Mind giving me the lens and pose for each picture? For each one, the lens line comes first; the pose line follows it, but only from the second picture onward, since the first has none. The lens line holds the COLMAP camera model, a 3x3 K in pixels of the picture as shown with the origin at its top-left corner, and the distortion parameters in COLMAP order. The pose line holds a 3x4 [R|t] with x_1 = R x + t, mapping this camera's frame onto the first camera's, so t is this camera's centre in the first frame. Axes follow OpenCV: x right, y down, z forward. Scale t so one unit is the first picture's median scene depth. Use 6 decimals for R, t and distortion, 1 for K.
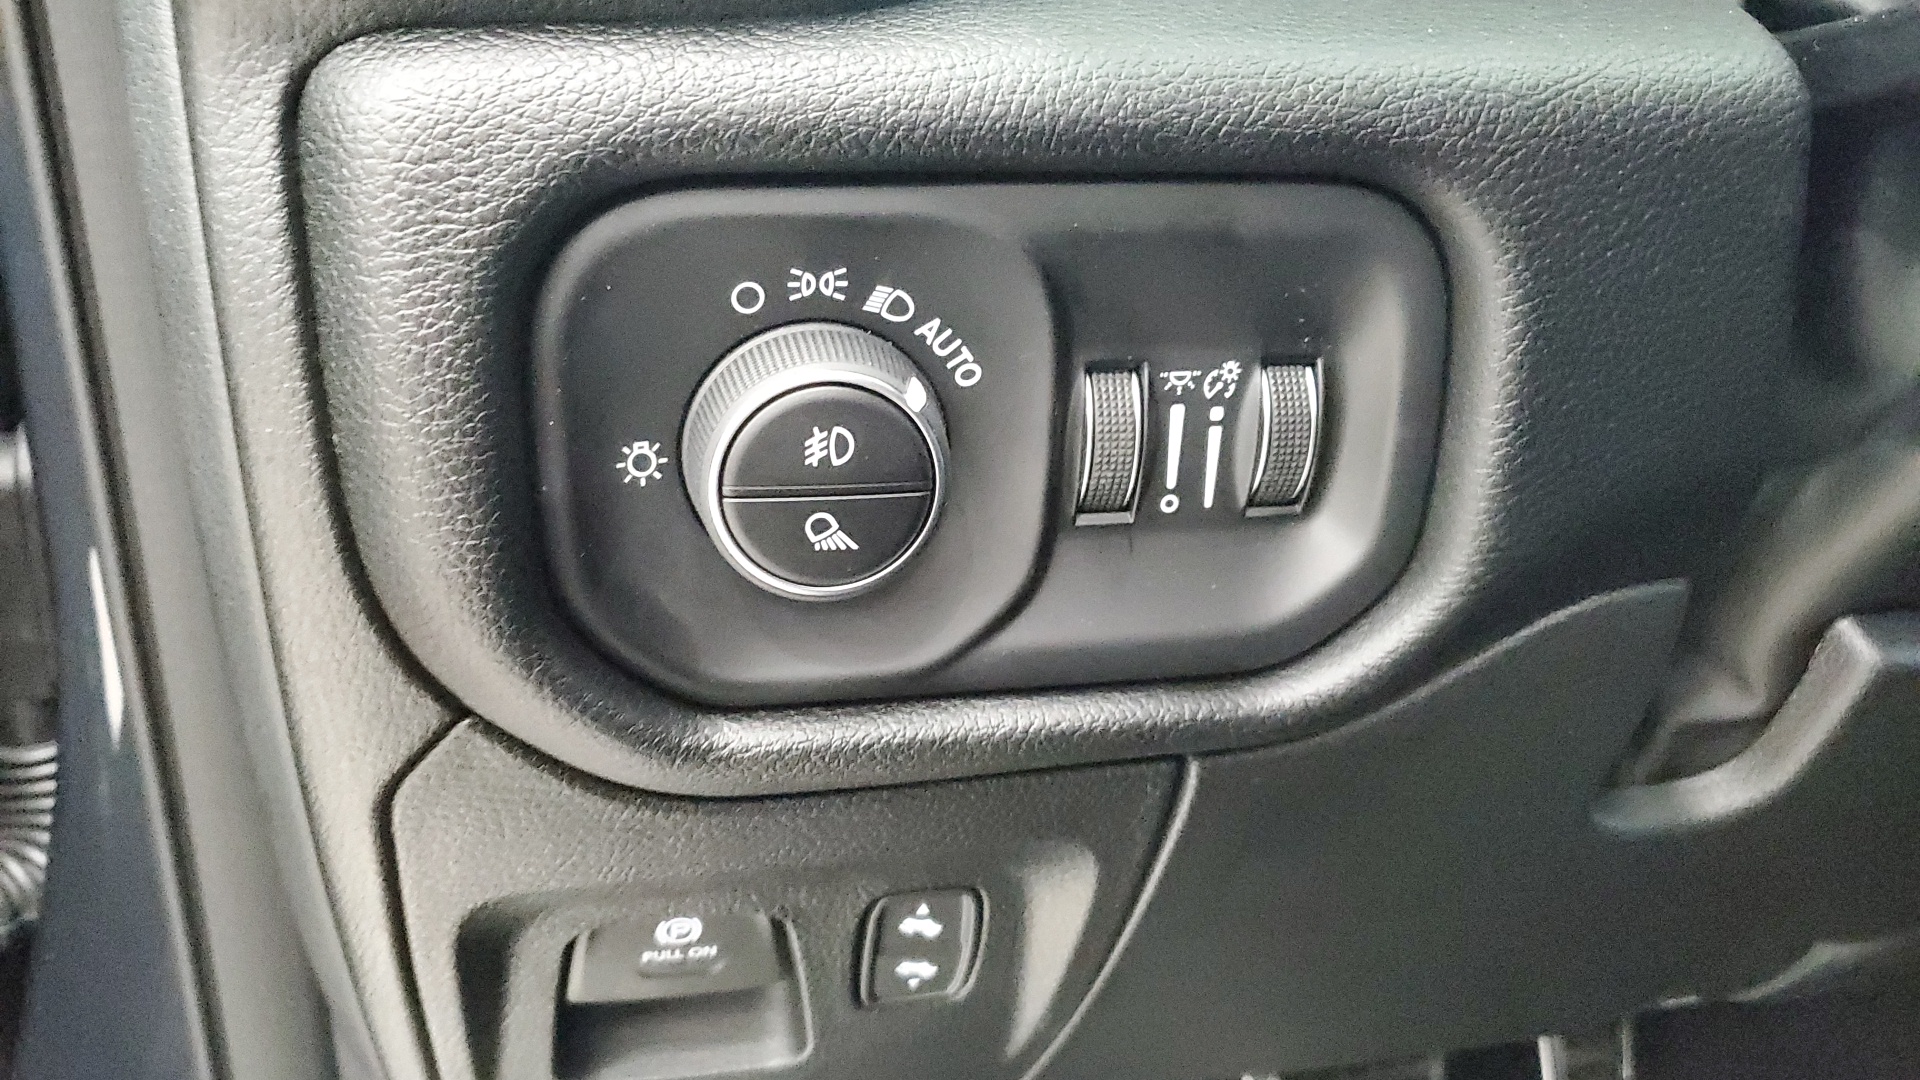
lens RADIAL K [[1432.6, 0, 960.0], [0, 1432.6, 540.0], [0, 0, 1]] dist [0.002938, -0.006130]
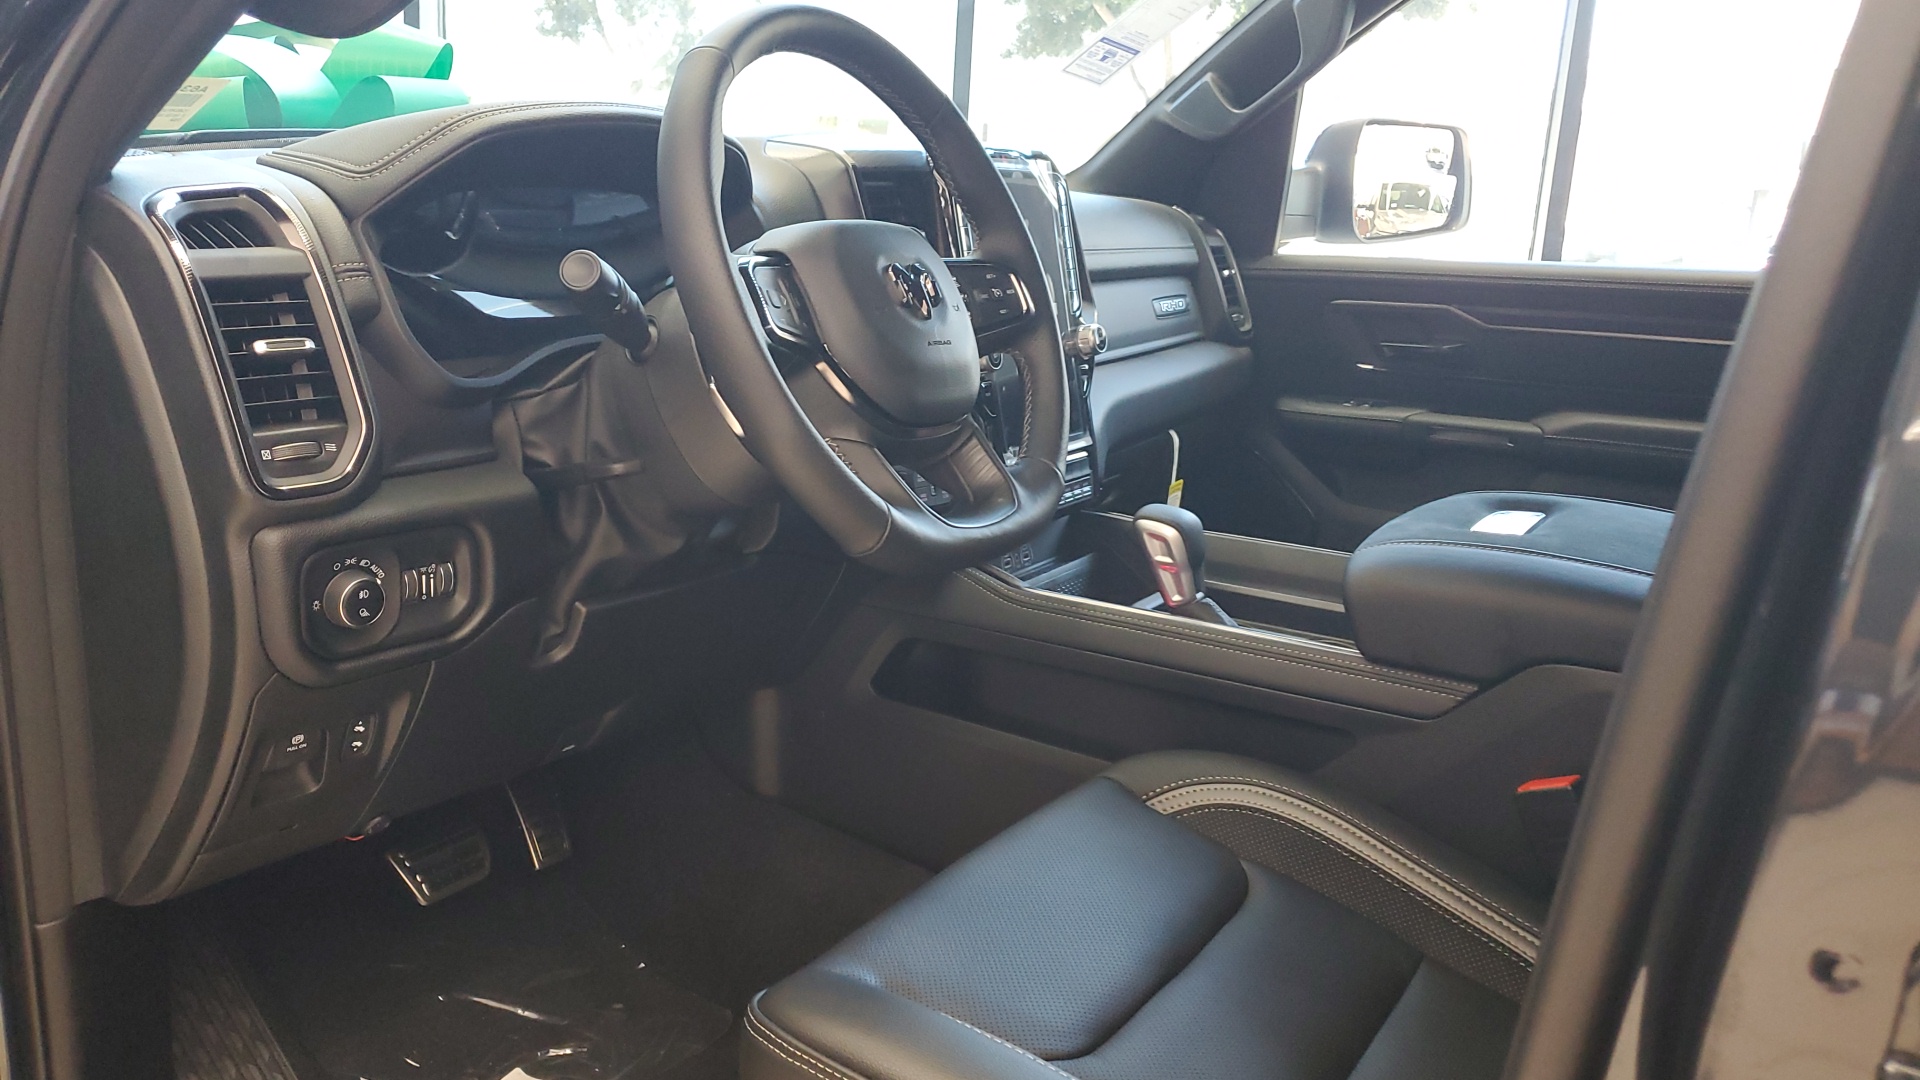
lens RADIAL K [[1432.6, 0, 960.0], [0, 1432.6, 540.0], [0, 0, 1]] dist [0.002938, -0.006130]
pose [[0.733324, -0.138070, 0.665712, -1.600339], [0.196535, 0.980409, -0.013157, 0.189628], [-0.650853, 0.140484, 0.746093, -3.493384]]
